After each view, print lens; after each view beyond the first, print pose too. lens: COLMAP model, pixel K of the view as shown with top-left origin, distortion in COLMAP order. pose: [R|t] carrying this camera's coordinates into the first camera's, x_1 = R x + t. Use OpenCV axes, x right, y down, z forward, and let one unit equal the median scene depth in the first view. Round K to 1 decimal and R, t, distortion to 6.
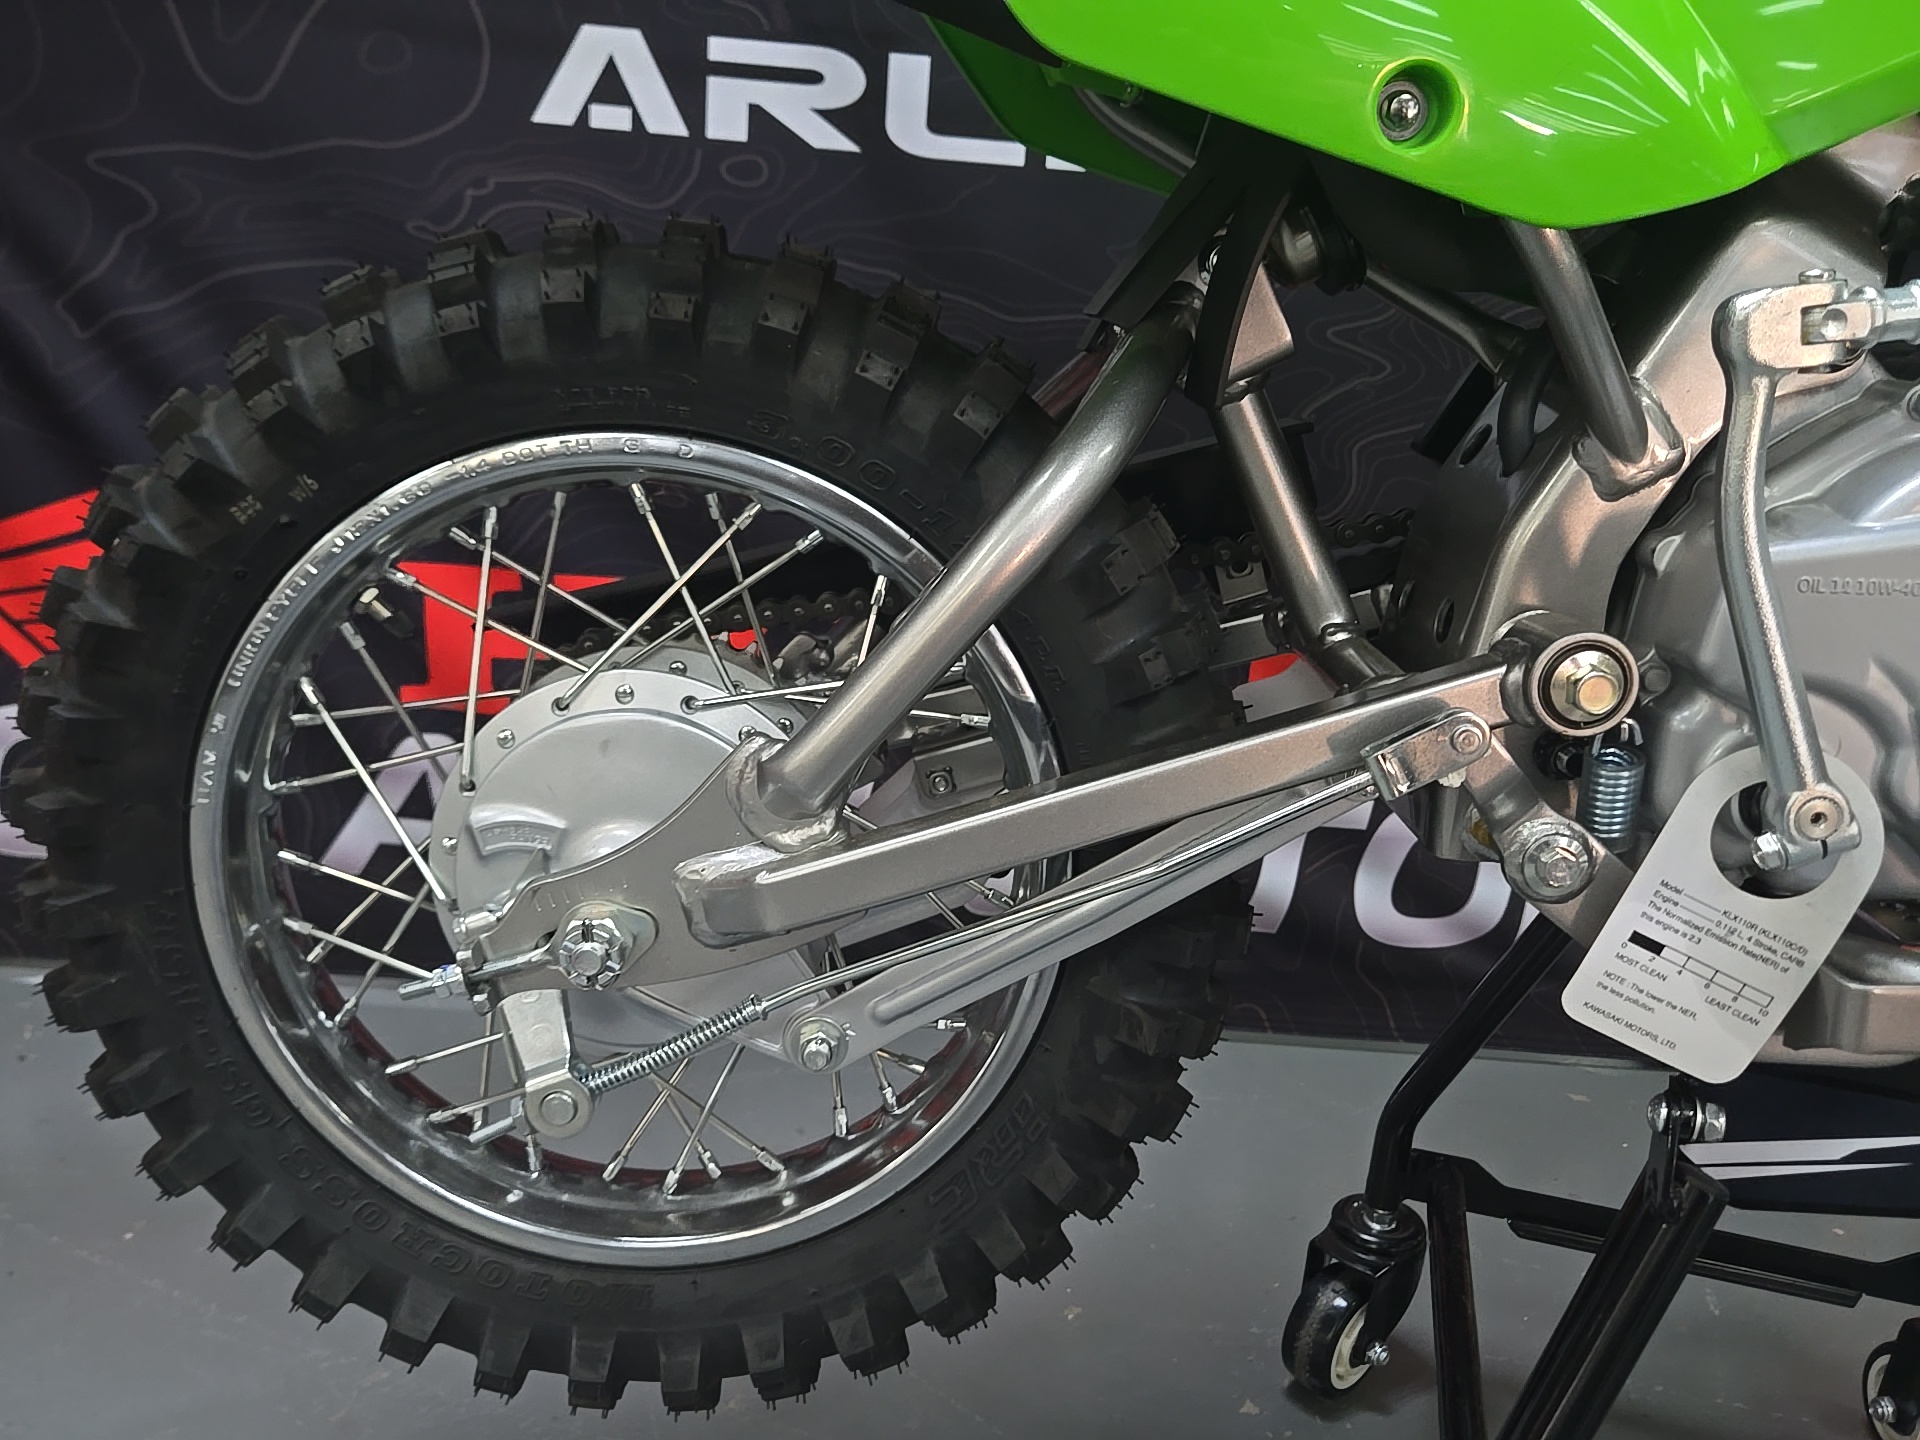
lens RADIAL K [[1656.6, 0, 952.6], [0, 1656.6, 731.7], [0, 0, 1]] dist [0.038711, -0.008732]
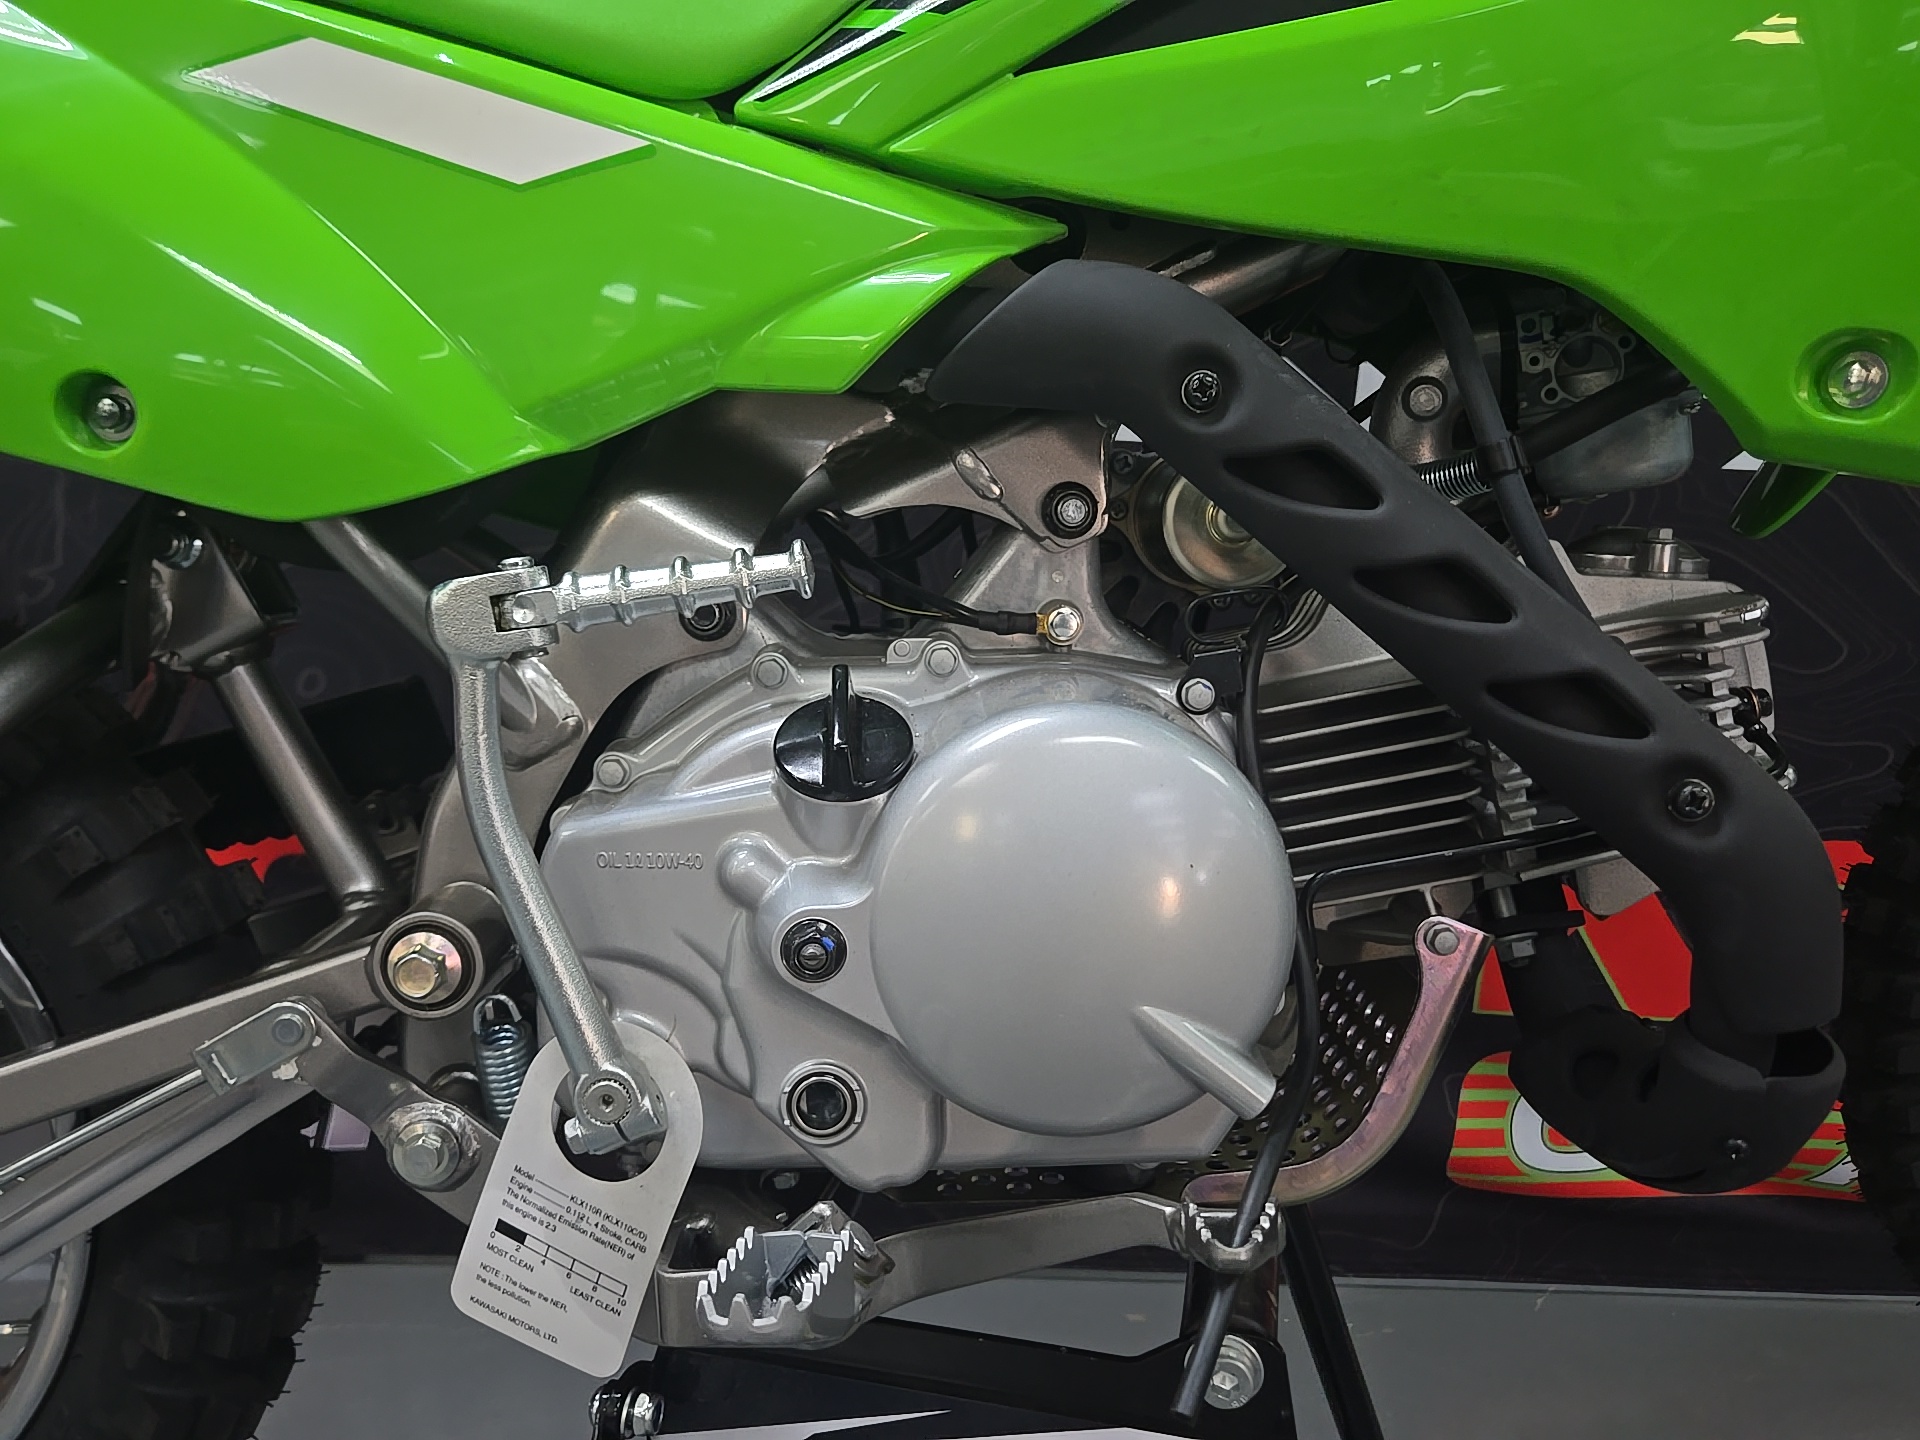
lens RADIAL K [[1656.6, 0, 952.6], [0, 1656.6, 731.7], [0, 0, 1]] dist [0.038711, -0.008732]
pose [[0.999173, -0.036970, 0.016925, 0.612170], [0.038567, 0.993560, -0.106546, -0.043848], [-0.012877, 0.107111, 0.994164, 0.010985]]
